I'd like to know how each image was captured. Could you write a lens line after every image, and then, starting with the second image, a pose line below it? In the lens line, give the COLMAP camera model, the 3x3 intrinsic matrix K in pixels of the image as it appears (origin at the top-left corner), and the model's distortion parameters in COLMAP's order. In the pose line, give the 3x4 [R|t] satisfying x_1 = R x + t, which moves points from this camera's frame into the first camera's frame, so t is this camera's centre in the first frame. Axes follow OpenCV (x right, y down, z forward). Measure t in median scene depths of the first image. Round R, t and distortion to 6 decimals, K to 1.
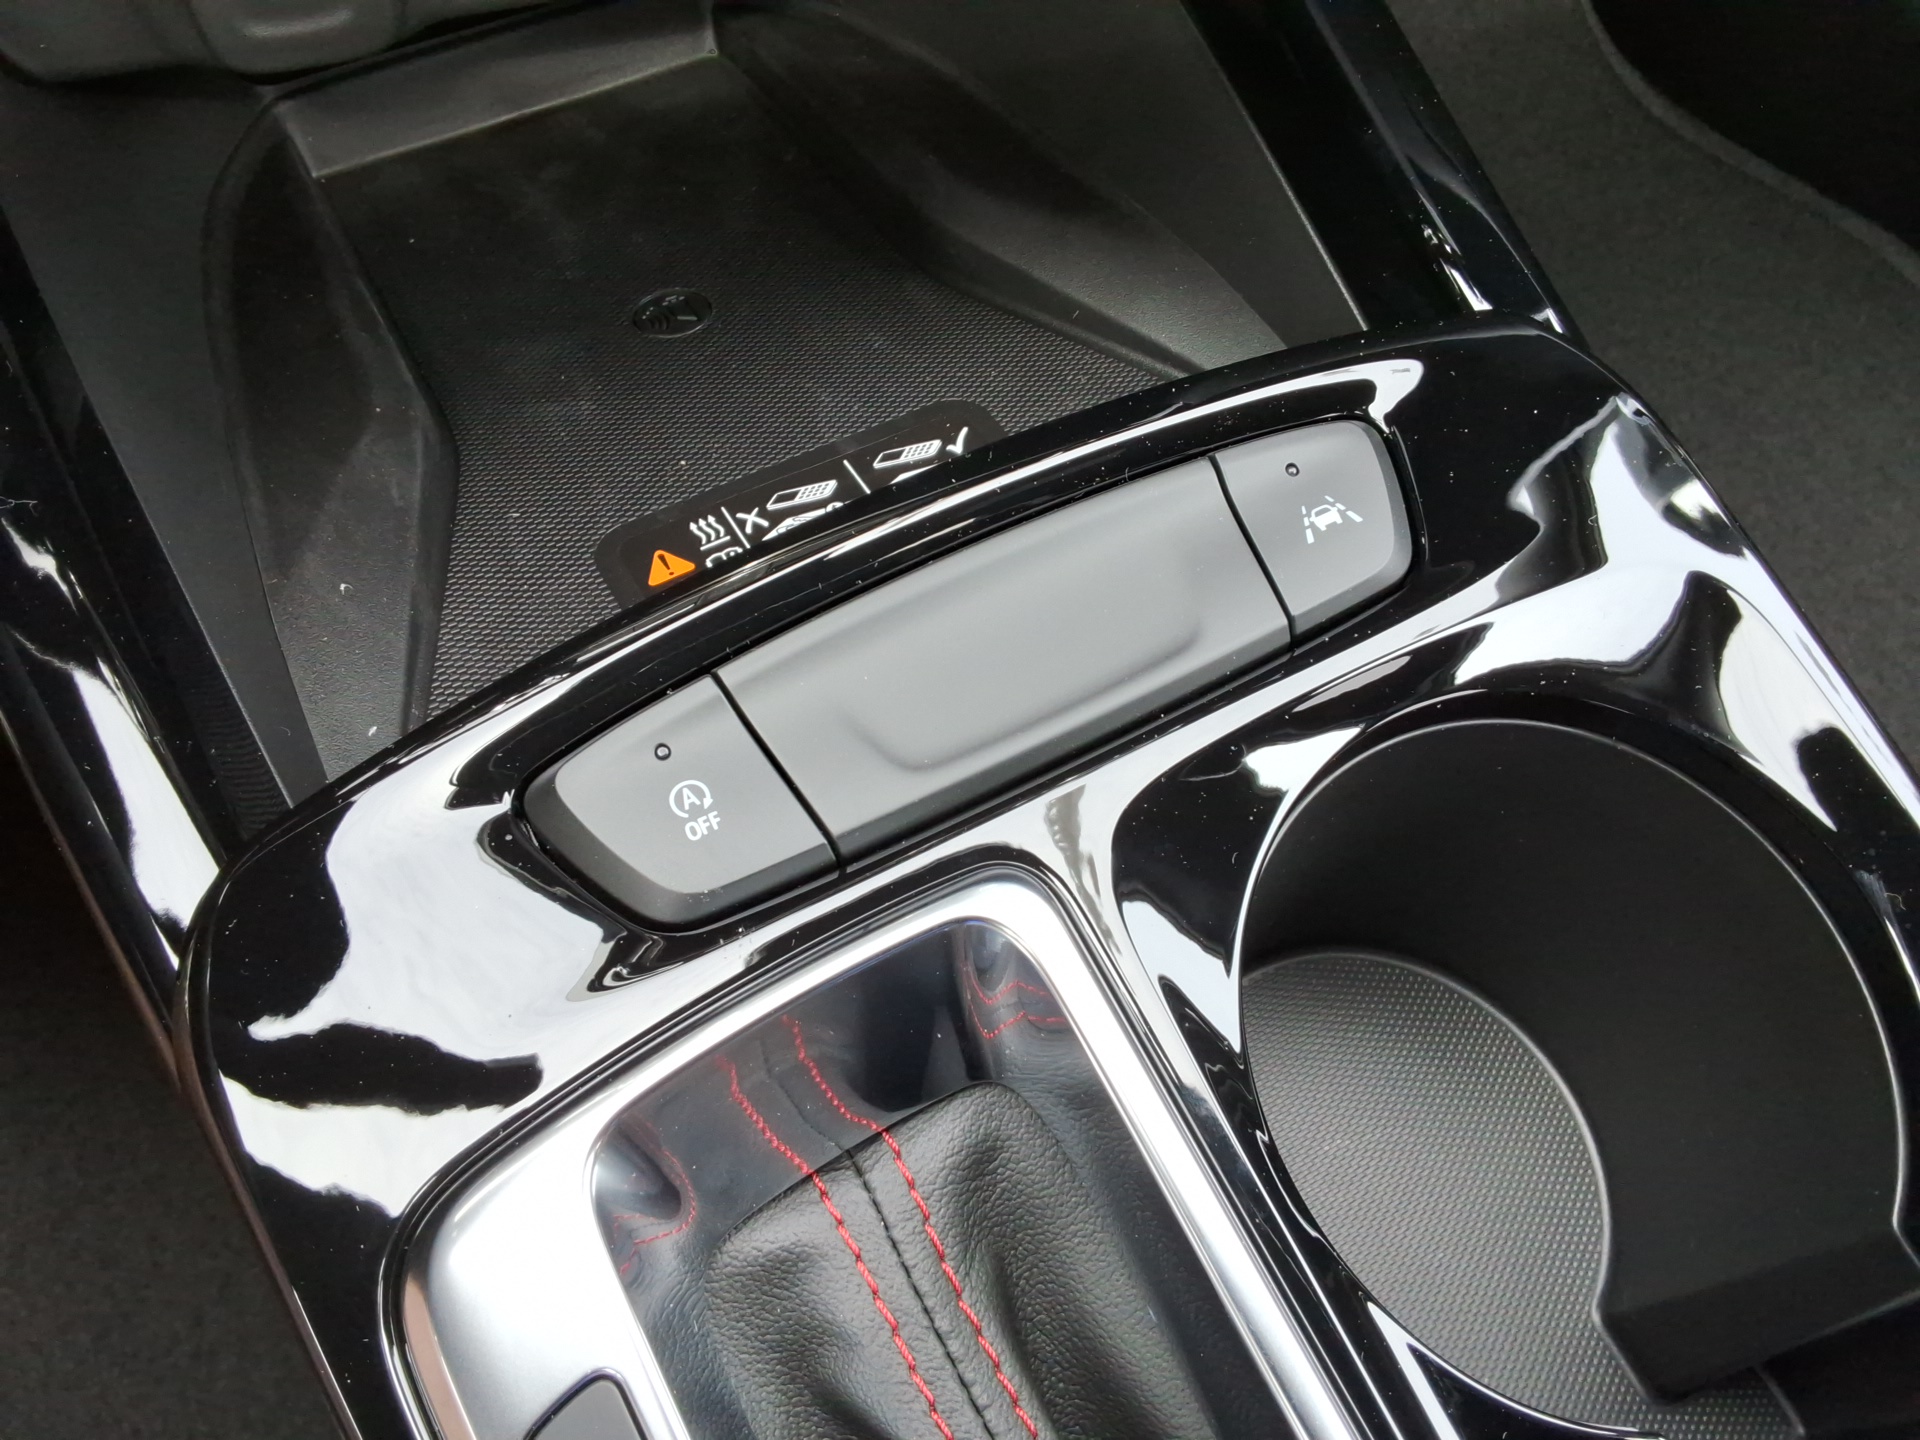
lens RADIAL K [[1541.7, 0, 967.3], [0, 1541.7, 704.6], [0, 0, 1]] dist [0.145236, -0.245627]
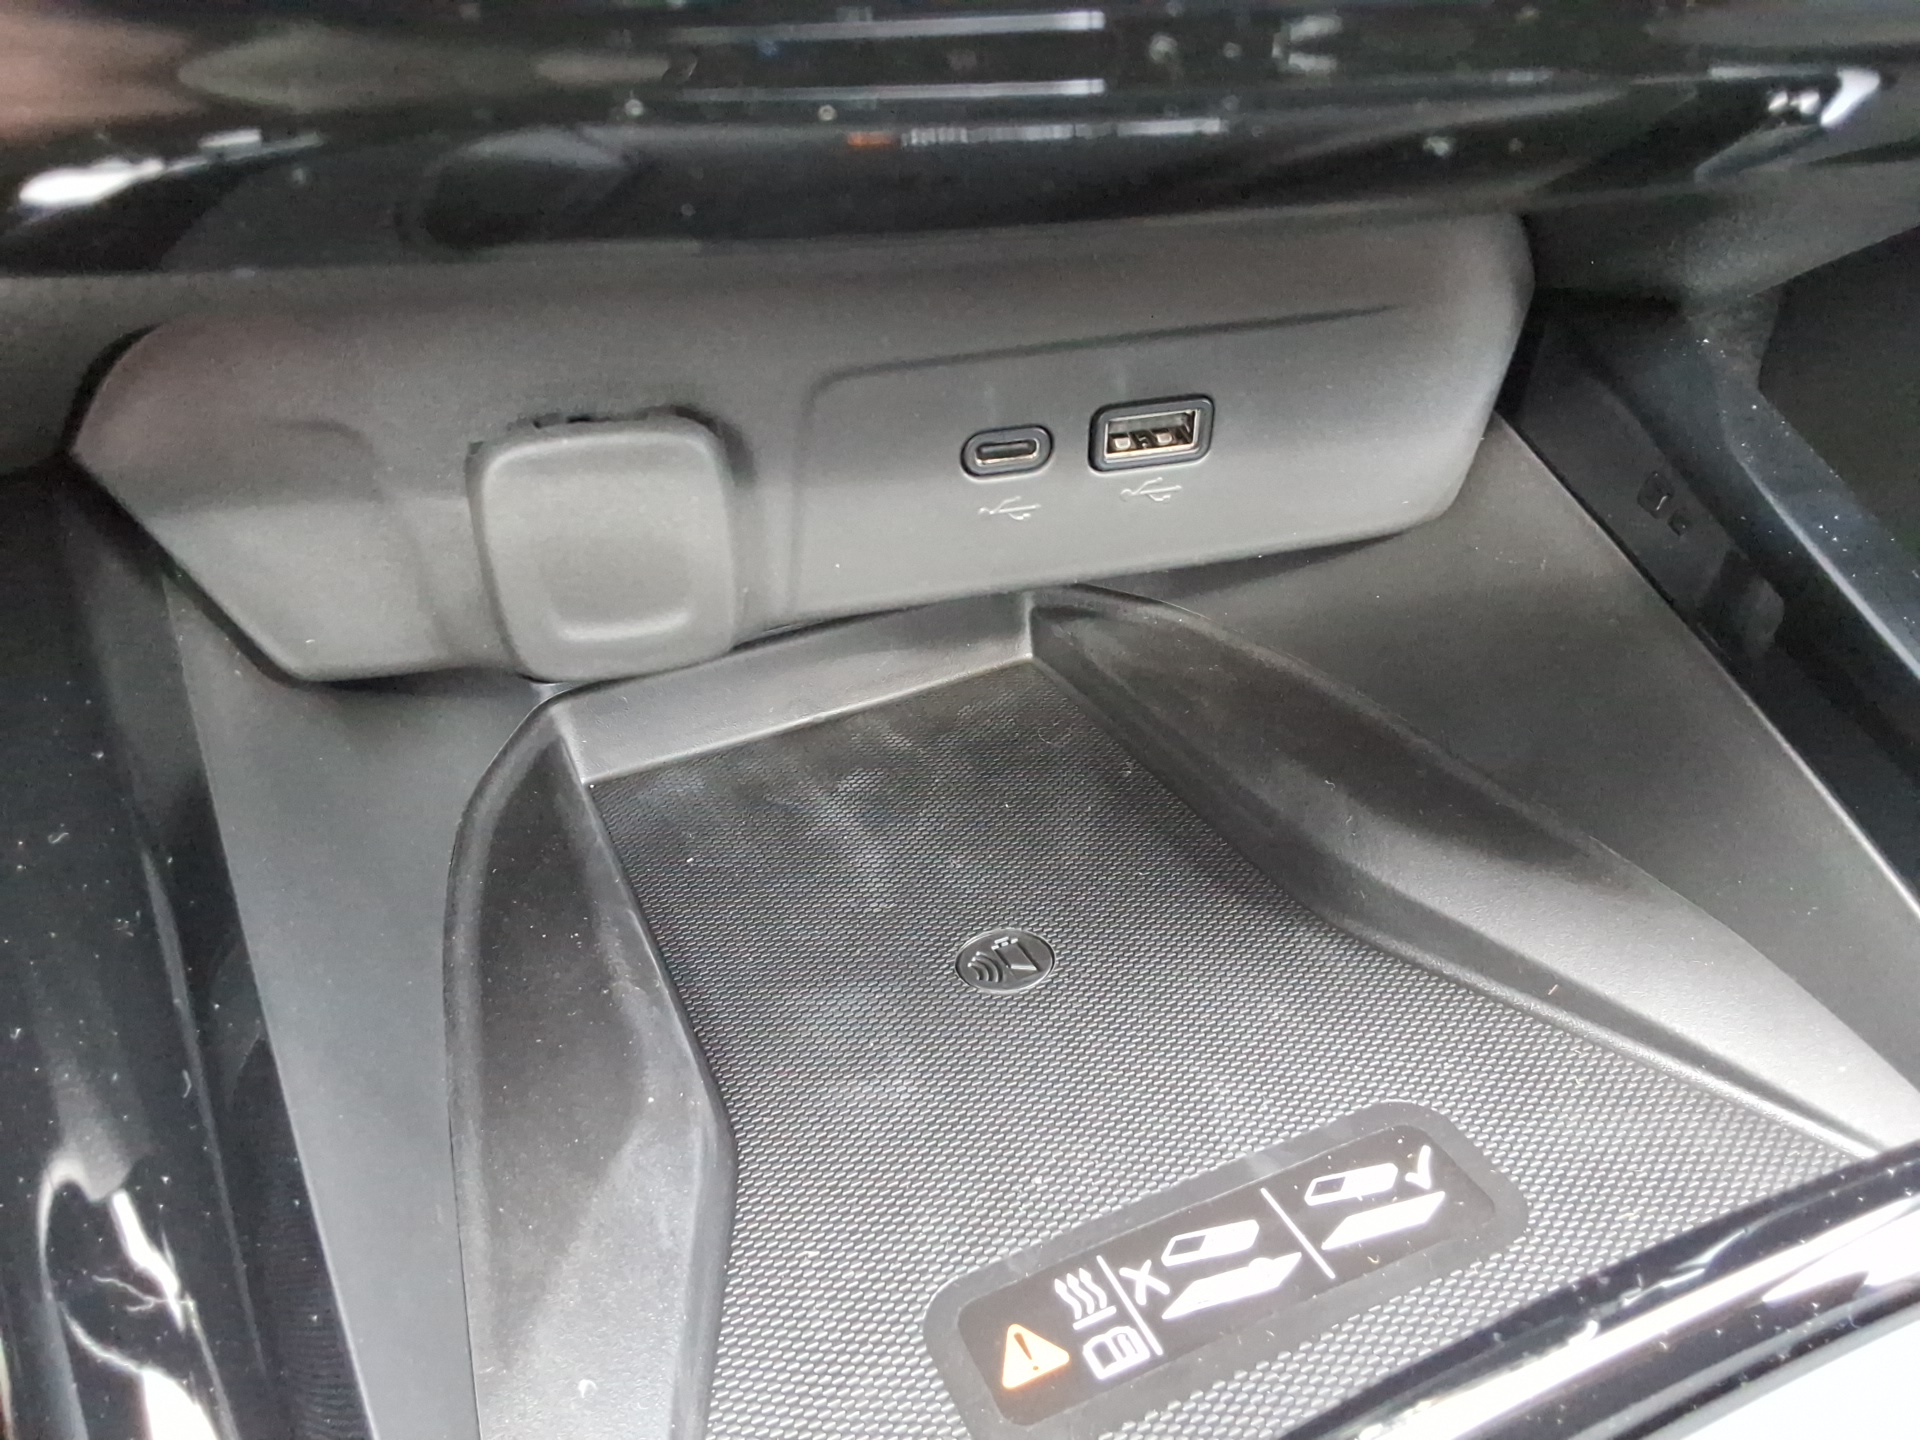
lens RADIAL K [[1541.7, 0, 967.3], [0, 1541.7, 704.6], [0, 0, 1]] dist [0.145236, -0.245627]
pose [[0.995730, 0.021415, -0.089795, -0.159561], [-0.050655, 0.939947, -0.337541, -0.120426], [0.077175, 0.340648, 0.937018, 0.240771]]
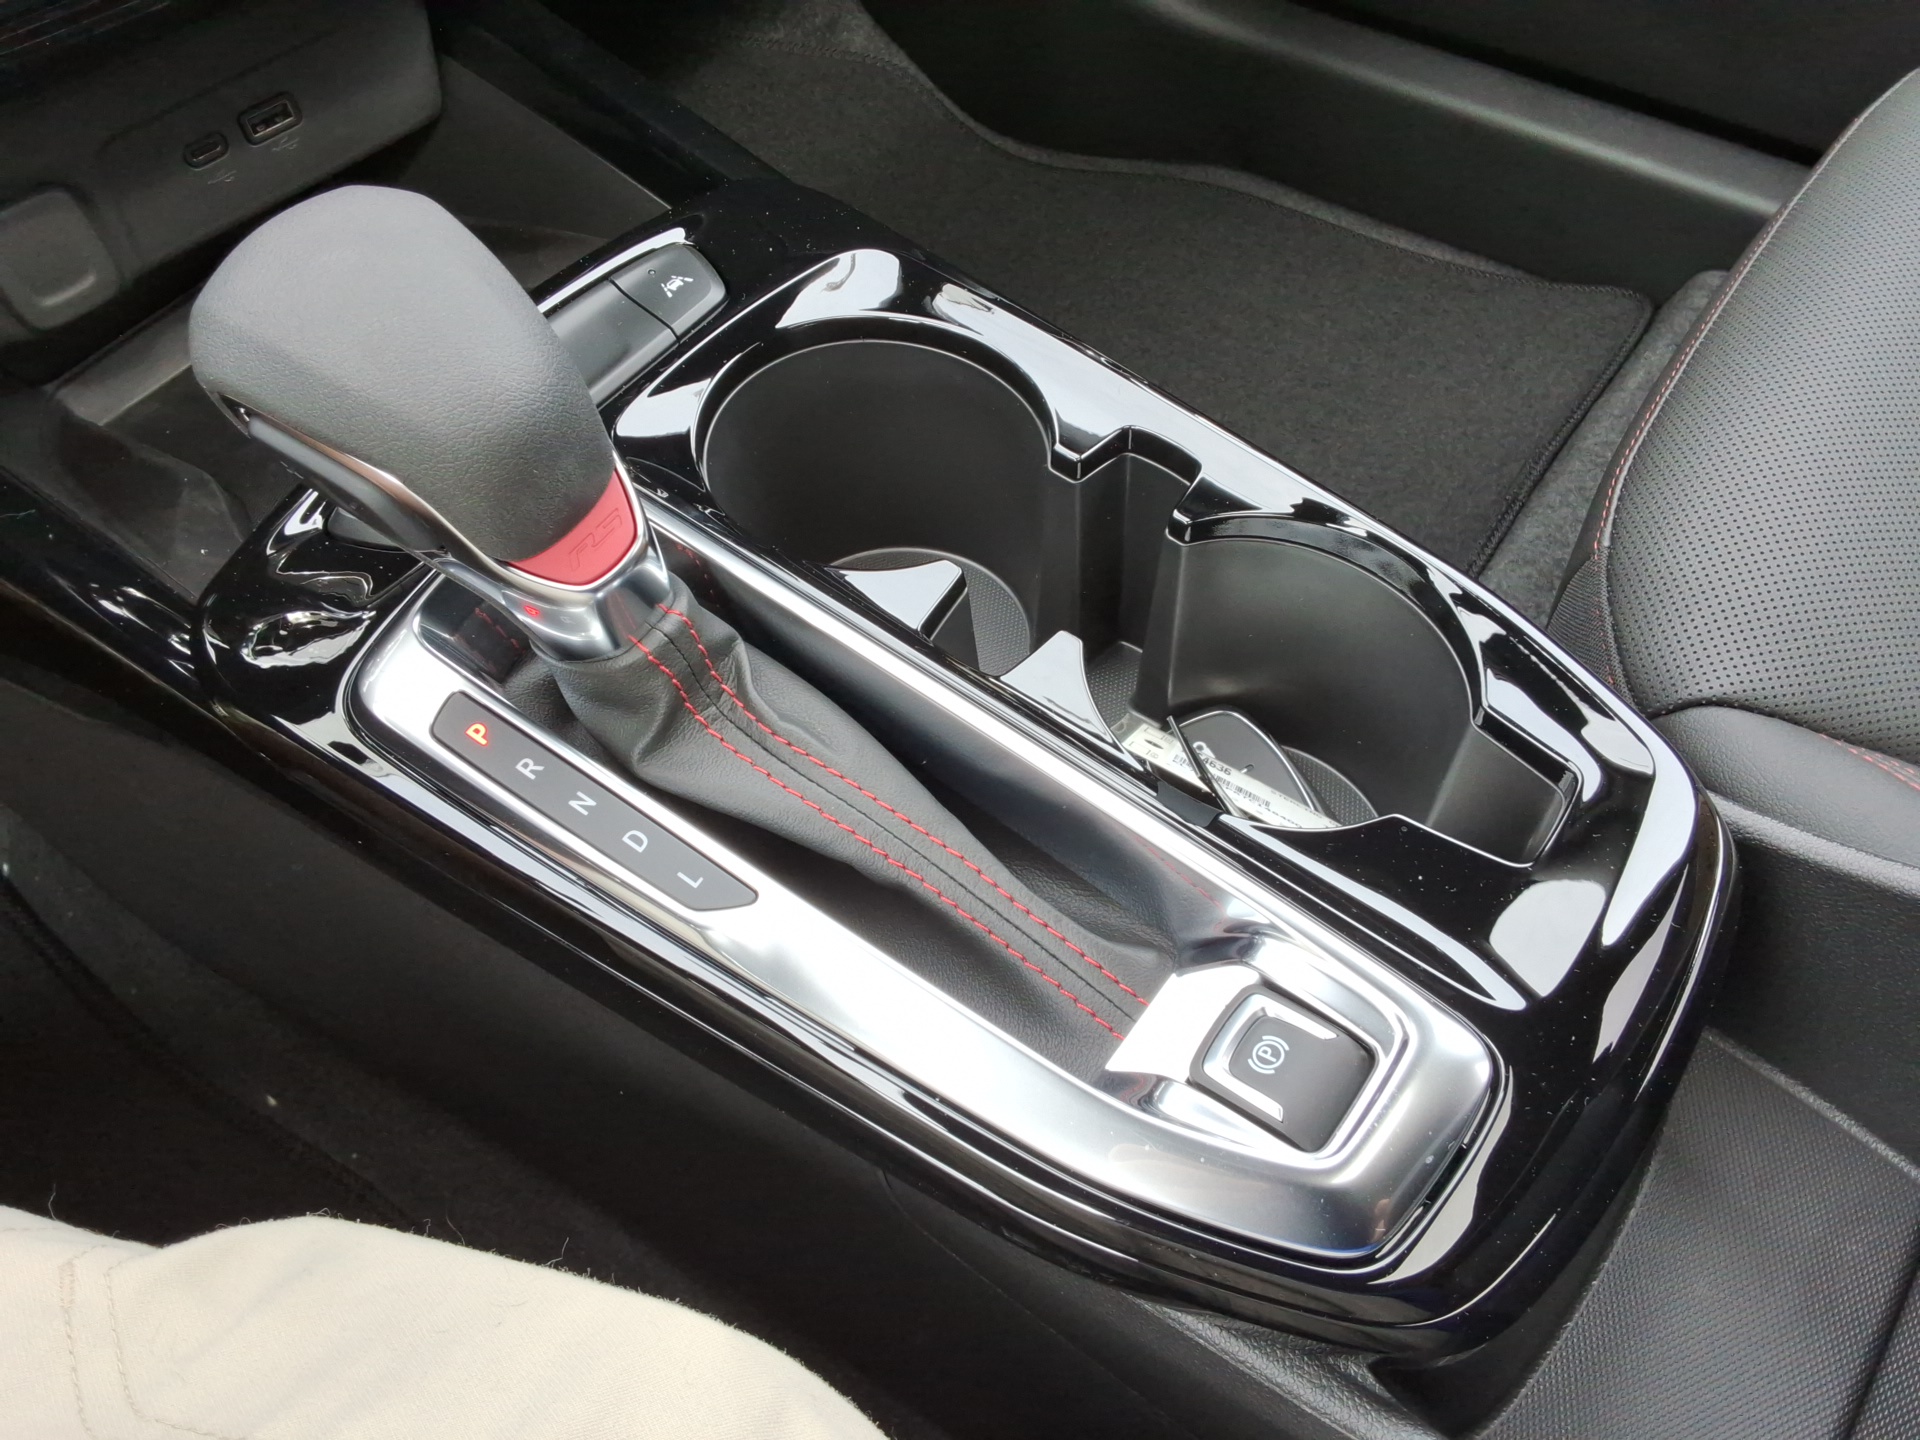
lens RADIAL K [[1541.7, 0, 967.3], [0, 1541.7, 704.6], [0, 0, 1]] dist [0.145236, -0.245627]
pose [[0.905237, -0.404400, 0.130408, 0.073951], [0.420475, 0.896775, -0.137824, 0.626189], [-0.061211, 0.179596, 0.981834, -0.693897]]
